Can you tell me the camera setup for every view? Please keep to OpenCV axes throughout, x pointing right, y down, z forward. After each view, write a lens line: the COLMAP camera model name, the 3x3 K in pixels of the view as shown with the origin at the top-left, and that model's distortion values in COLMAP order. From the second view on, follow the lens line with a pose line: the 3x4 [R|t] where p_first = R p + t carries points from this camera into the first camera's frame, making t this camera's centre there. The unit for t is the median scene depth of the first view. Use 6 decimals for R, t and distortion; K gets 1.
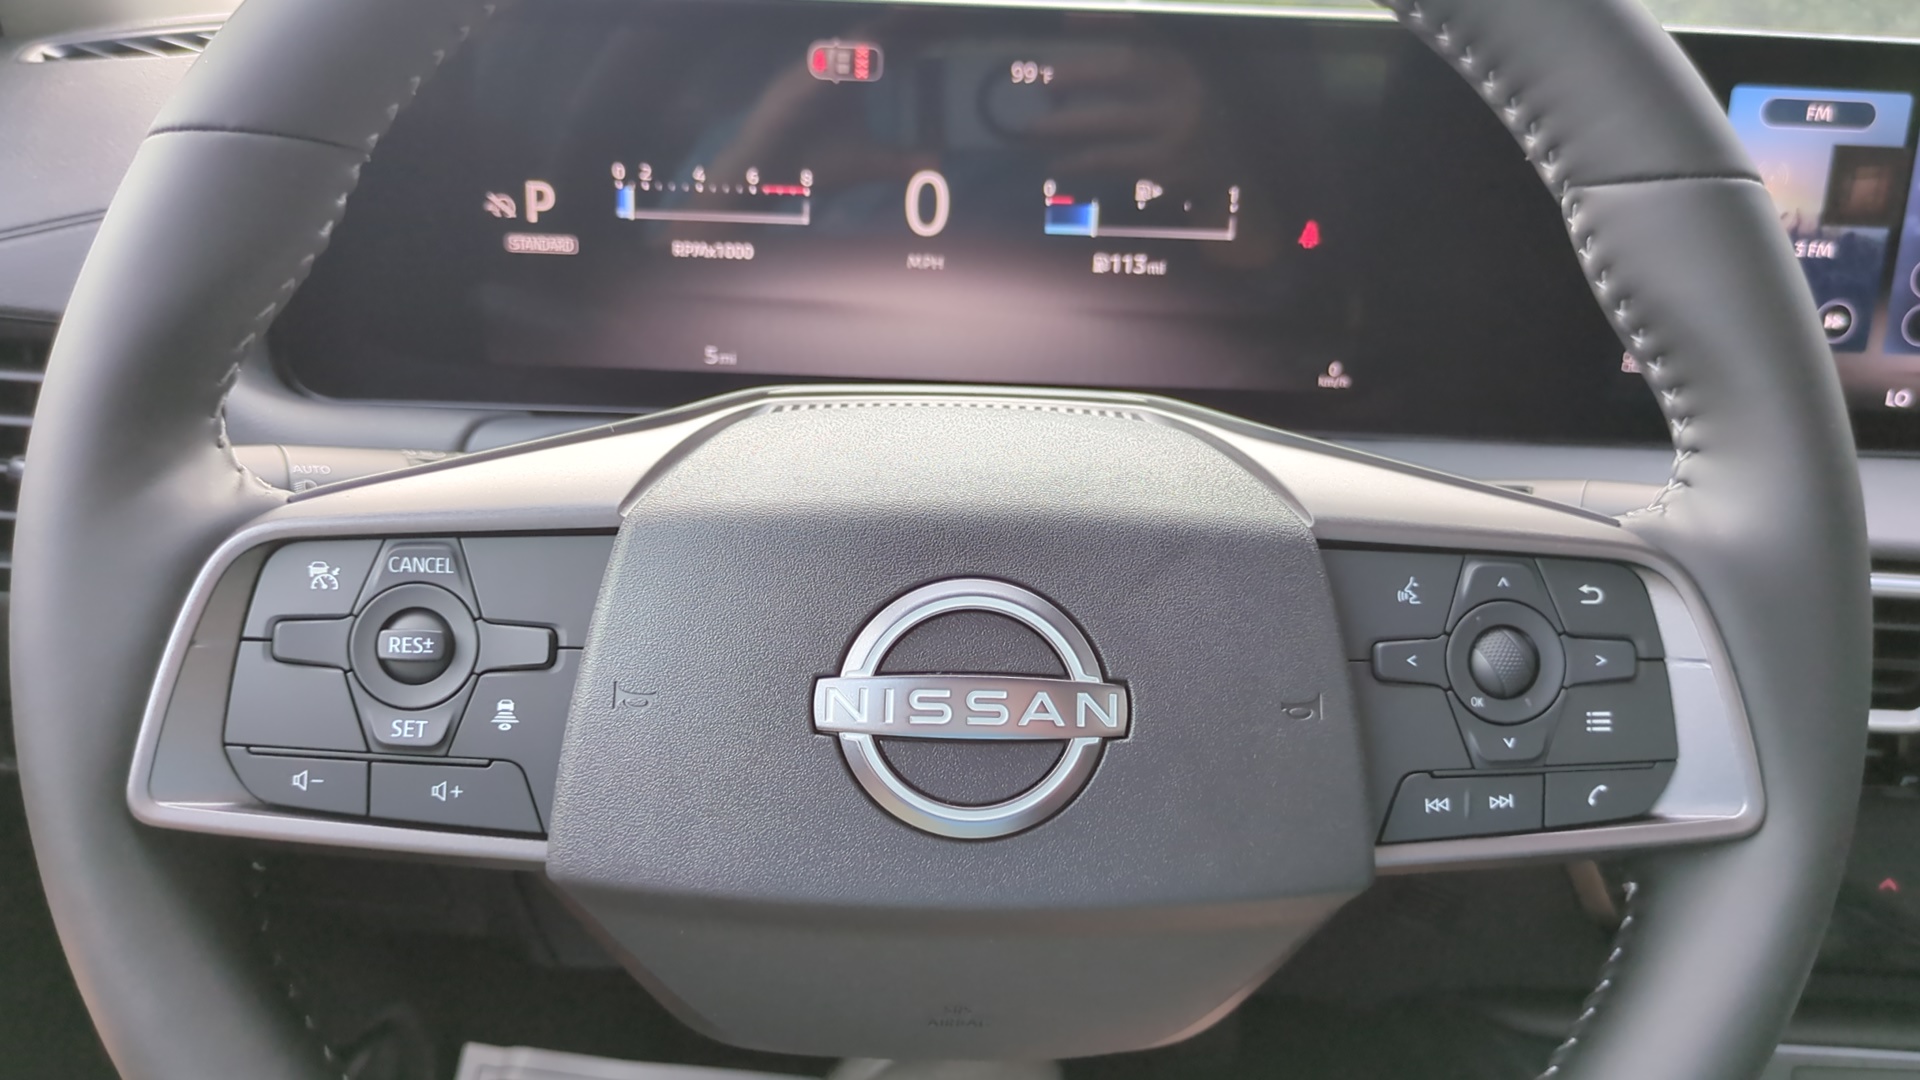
lens RADIAL K [[1610.5, 0, 960.0], [0, 1610.5, 540.0], [0, 0, 1]] dist [0.007544, -0.009436]
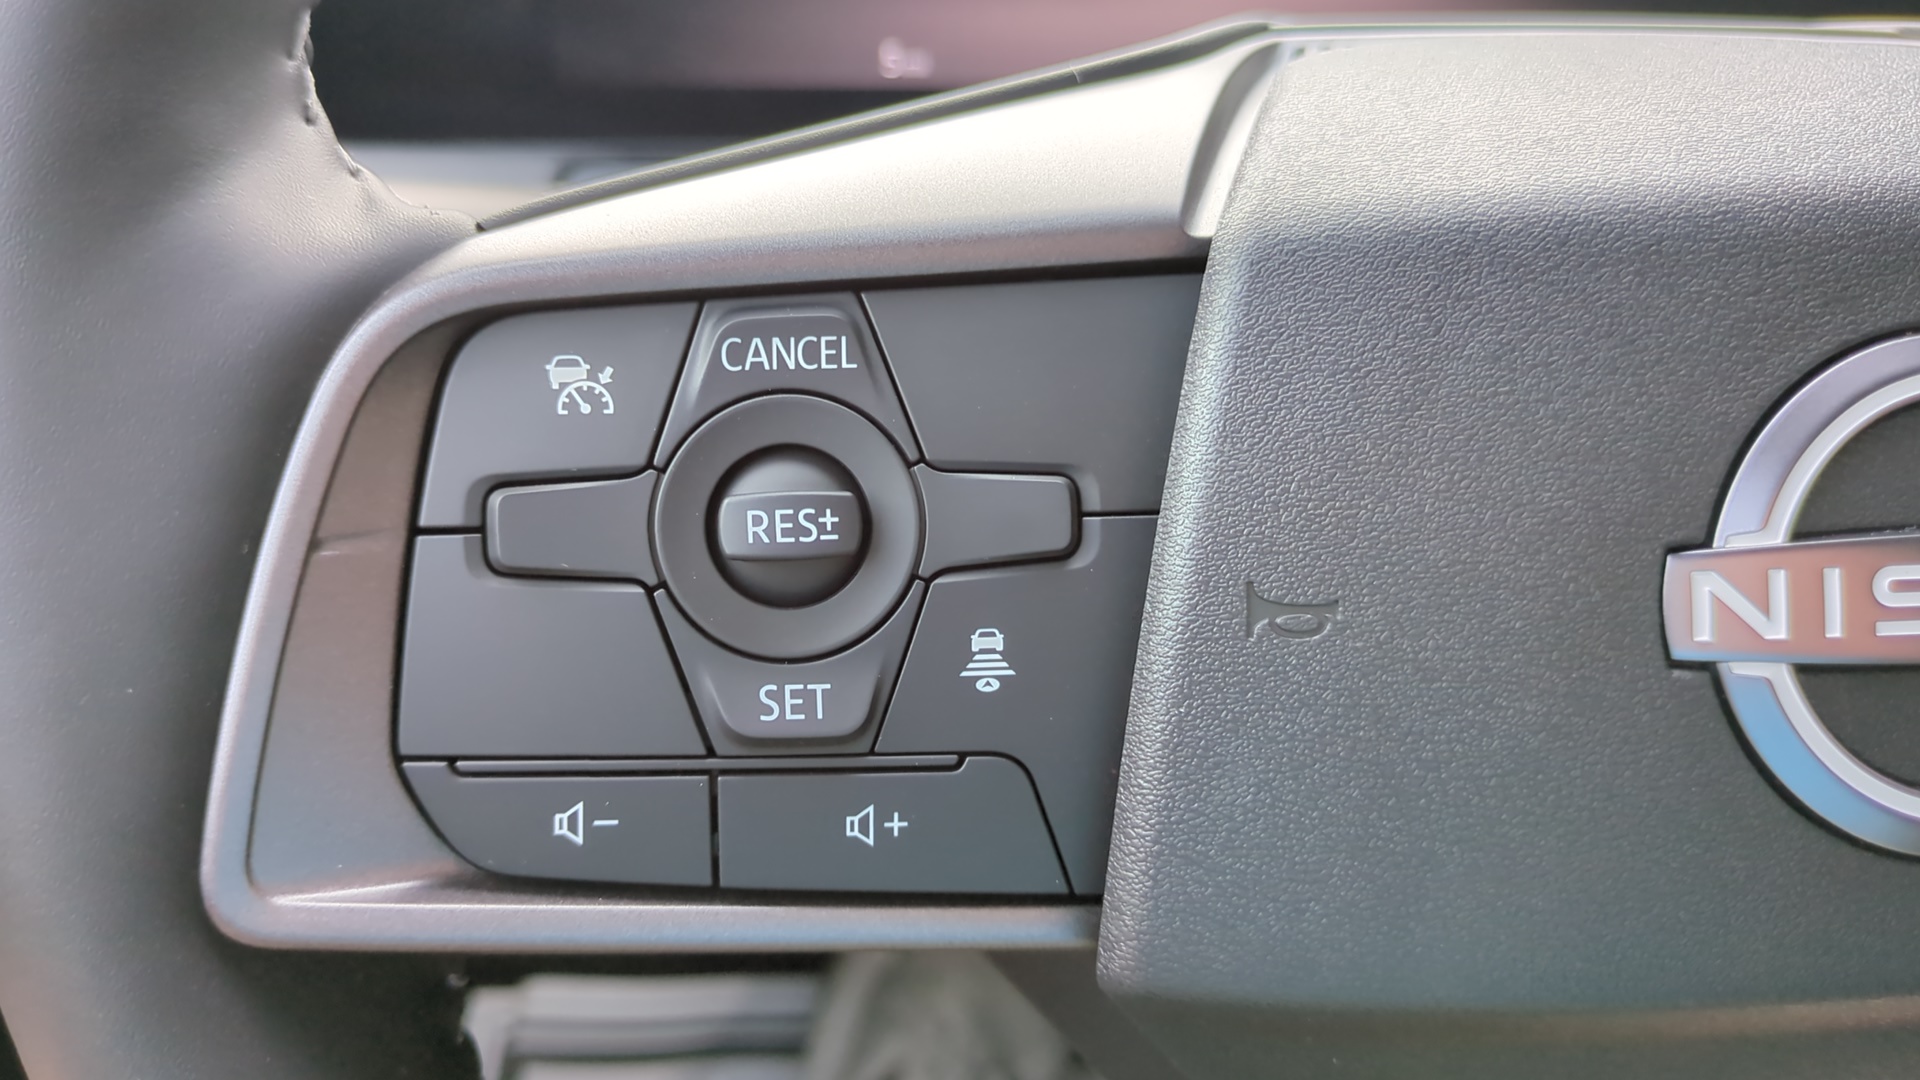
lens RADIAL K [[1660.8, 0, 957.5], [0, 1660.8, 529.1], [0, 0, 1]] dist [-0.005610, -0.007276]
pose [[0.996050, -0.051270, 0.072500, -0.324780], [0.043639, 0.993706, 0.103173, 0.018757], [-0.077334, -0.099602, 0.992018, 0.516504]]
